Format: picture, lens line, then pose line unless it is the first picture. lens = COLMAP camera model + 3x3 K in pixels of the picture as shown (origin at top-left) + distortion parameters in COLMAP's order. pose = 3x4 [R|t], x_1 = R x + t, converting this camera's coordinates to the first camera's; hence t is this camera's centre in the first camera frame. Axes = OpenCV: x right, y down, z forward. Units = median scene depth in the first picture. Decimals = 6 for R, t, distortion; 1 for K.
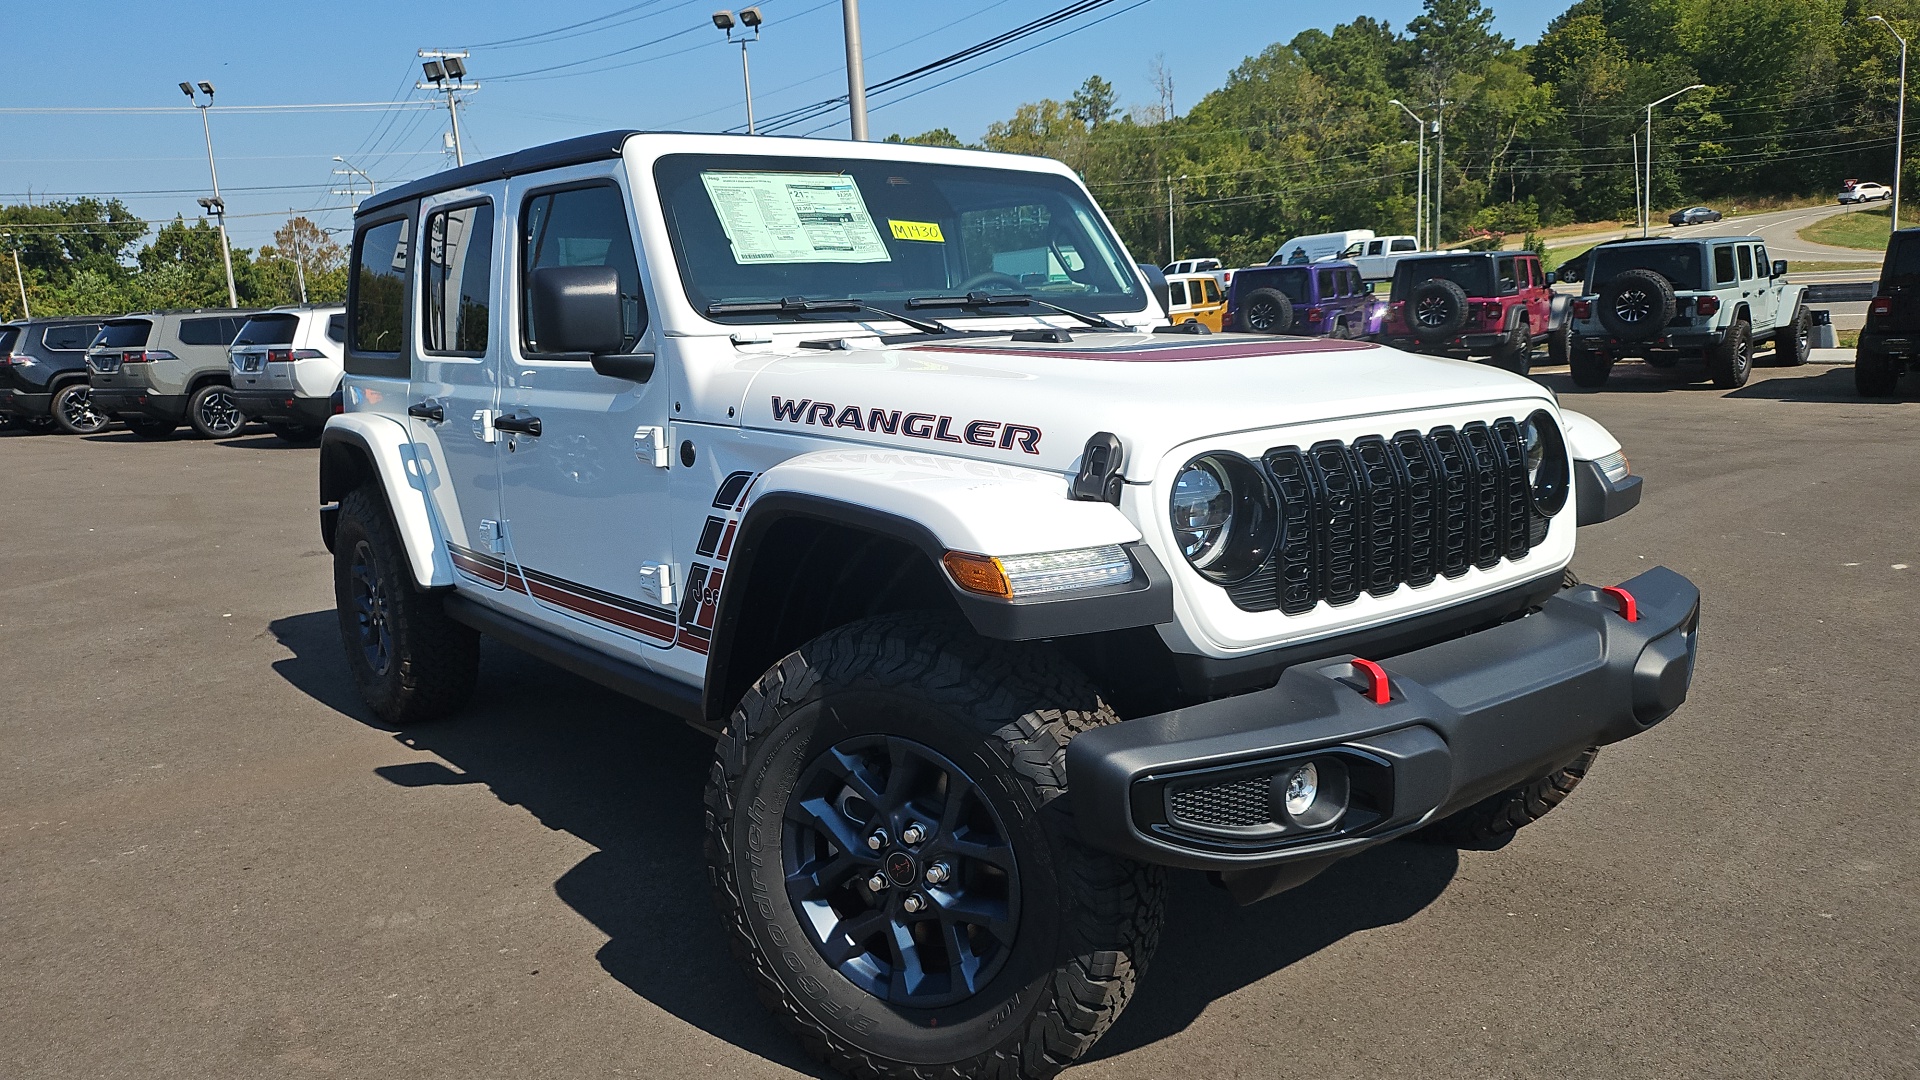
lens RADIAL K [[1376.6, 0, 960.0], [0, 1376.6, 540.0], [0, 0, 1]] dist [0.106636, -0.112377]
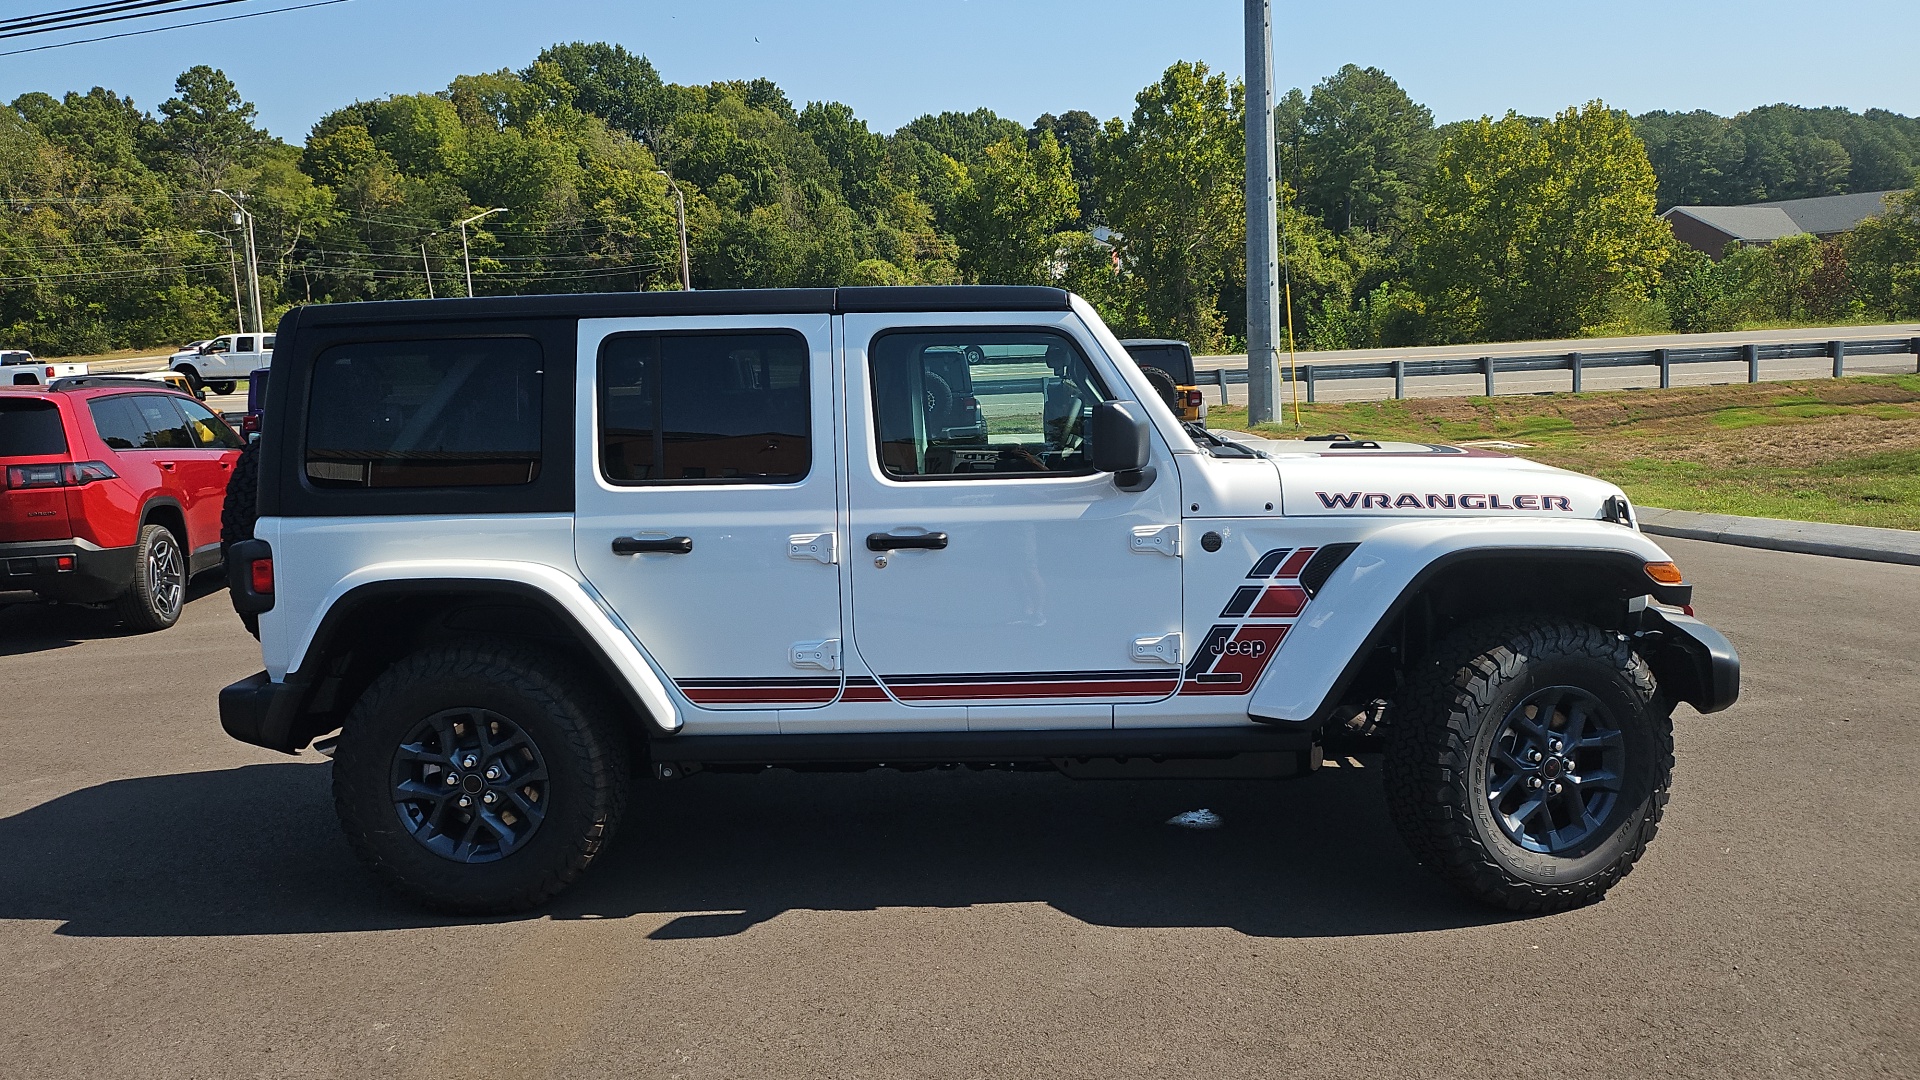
lens RADIAL K [[1407.3, 0, 980.9], [0, 1407.3, 537.4], [0, 0, 1]] dist [0.055219, -0.082082]
pose [[0.650413, -0.077467, 0.755620, -0.066415], [0.131154, 0.991298, -0.011264, -0.003955], [-0.748172, 0.106429, 0.654913, 0.014176]]
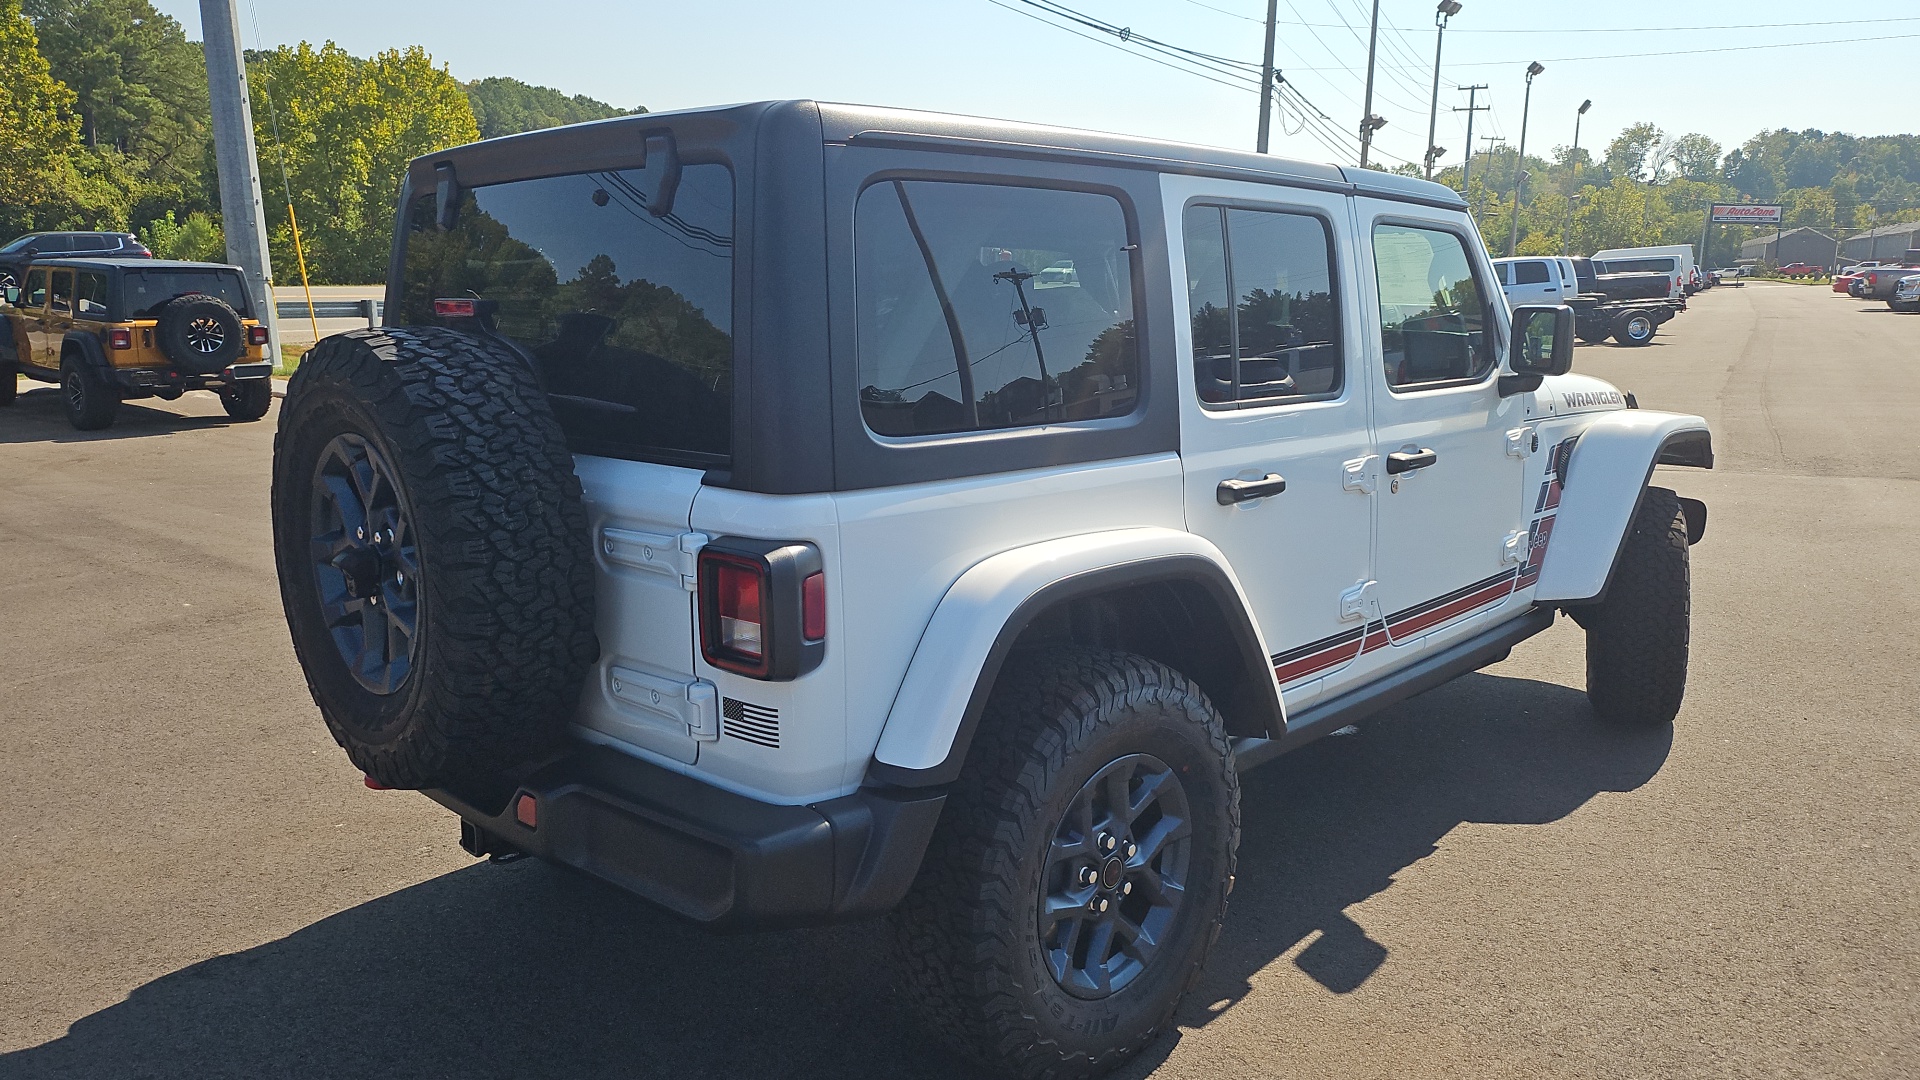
lens RADIAL K [[1362.8, 0, 1073.4], [0, 1362.8, 492.6], [0, 0, 1]] dist [0.055229, -0.068393]
pose [[-0.197226, -0.104246, 0.974800, -0.072334], [0.162125, 0.977171, 0.137302, -0.013908], [-0.966860, 0.185119, -0.175822, 0.083865]]
